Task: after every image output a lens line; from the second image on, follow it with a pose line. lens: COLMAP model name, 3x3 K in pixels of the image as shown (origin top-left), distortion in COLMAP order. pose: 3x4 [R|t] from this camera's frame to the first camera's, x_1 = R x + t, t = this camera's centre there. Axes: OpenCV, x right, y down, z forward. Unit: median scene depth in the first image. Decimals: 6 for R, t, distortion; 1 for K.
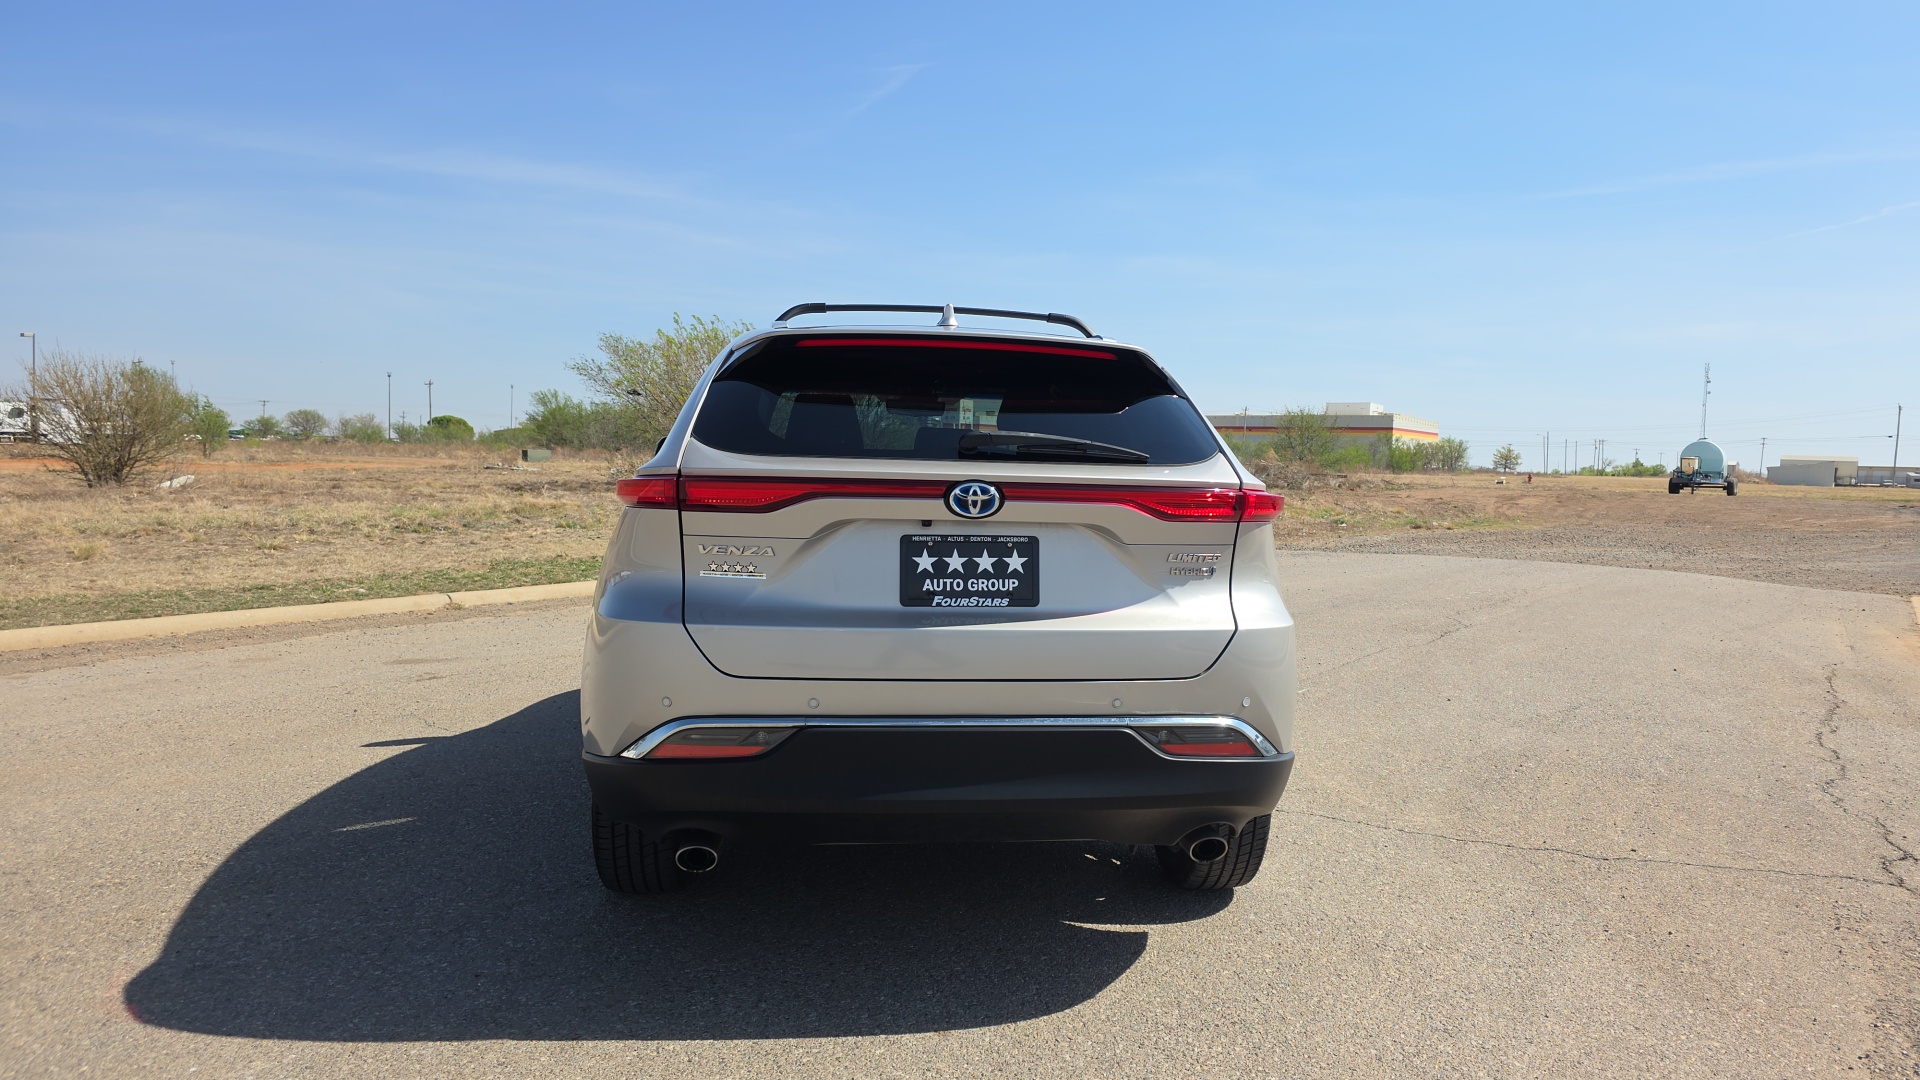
lens RADIAL K [[1310.4, 0, 1007.2], [0, 1310.4, 588.1], [0, 0, 1]] dist [0.049634, -0.041806]
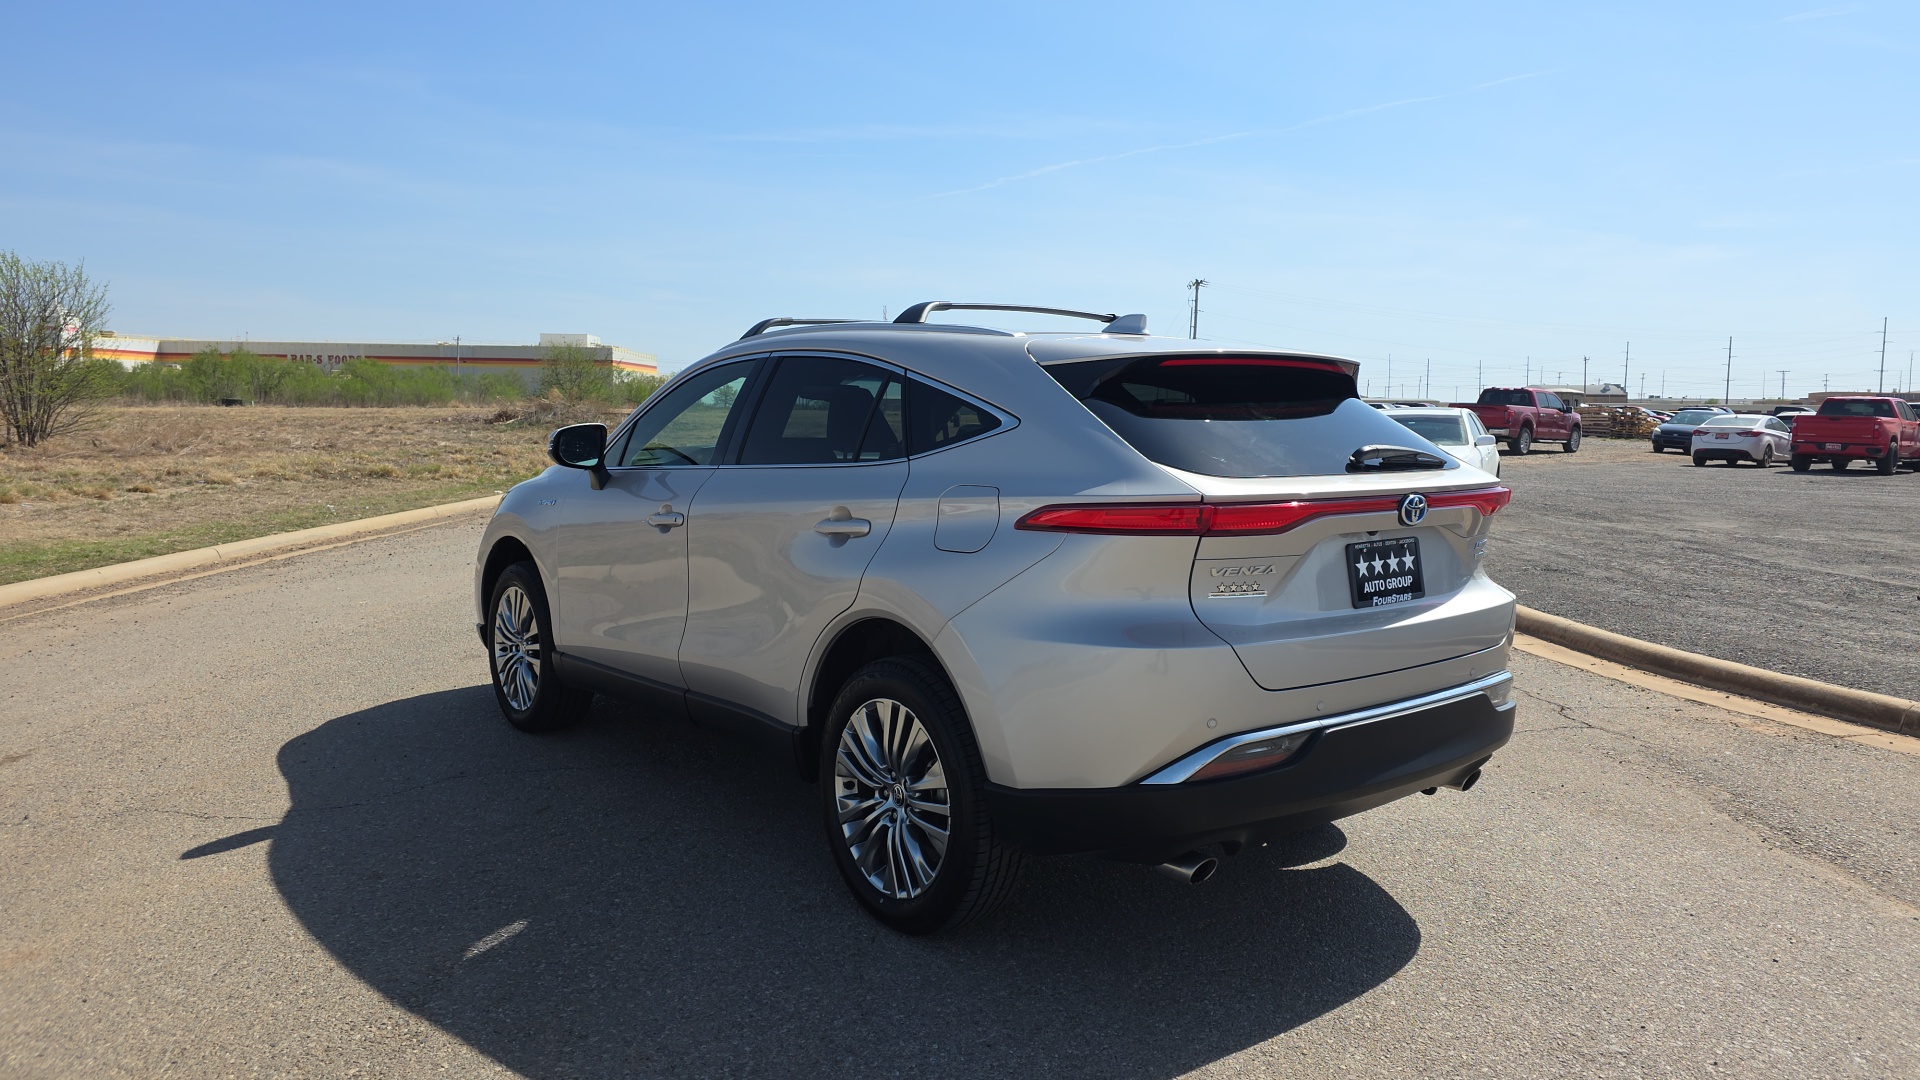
lens RADIAL K [[1310.4, 0, 1027.1], [0, 1310.4, 559.3], [0, 0, 1]] dist [0.049634, -0.041806]
pose [[0.830623, -0.079086, 0.551190, -0.913829], [0.062915, 0.996853, 0.048219, -0.098192], [-0.553269, -0.005373, 0.832985, 0.222301]]
